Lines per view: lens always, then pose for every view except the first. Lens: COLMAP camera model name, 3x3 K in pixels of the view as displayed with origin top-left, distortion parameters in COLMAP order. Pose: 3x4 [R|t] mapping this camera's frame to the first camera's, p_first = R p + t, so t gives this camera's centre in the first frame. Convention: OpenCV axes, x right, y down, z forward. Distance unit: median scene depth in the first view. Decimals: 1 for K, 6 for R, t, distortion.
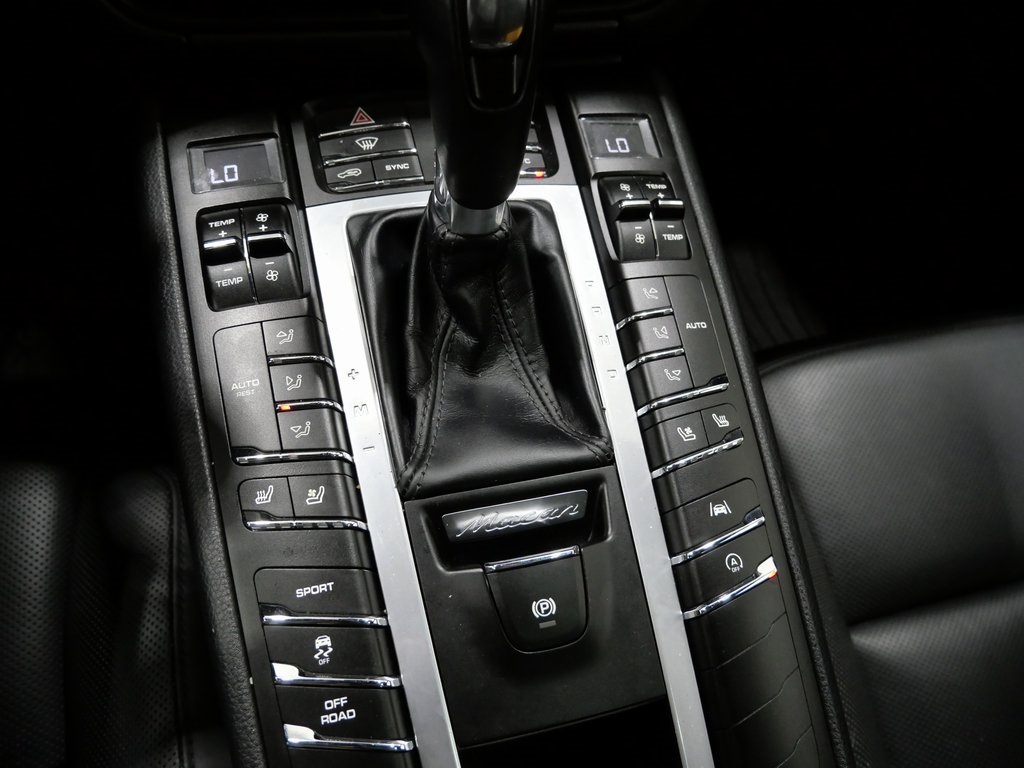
lens RADIAL K [[701.3, 0, 501.2], [0, 701.3, 383.5], [0, 0, 1]] dist [-0.057144, 0.003427]
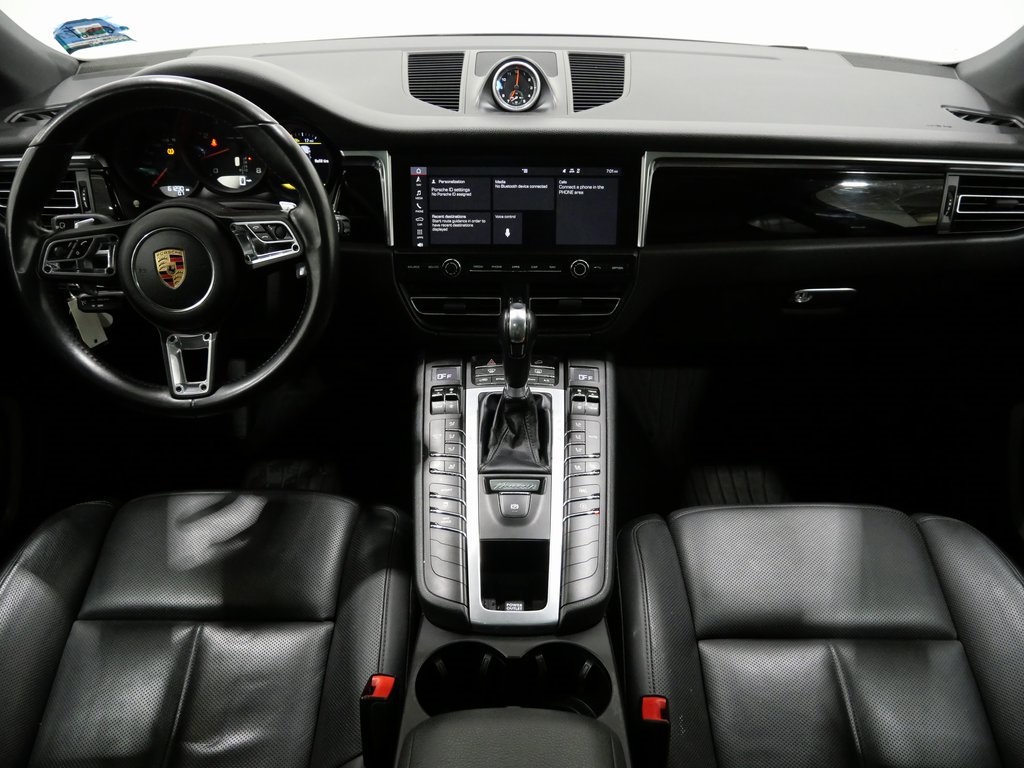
lens RADIAL K [[701.3, 0, 513.4], [0, 701.3, 382.1], [0, 0, 1]] dist [-0.057144, 0.003427]
pose [[0.965546, 0.056004, -0.254136, 0.834337], [-0.146746, 0.923665, -0.353989, 0.932572], [0.214912, 0.379086, 0.900059, -2.059063]]
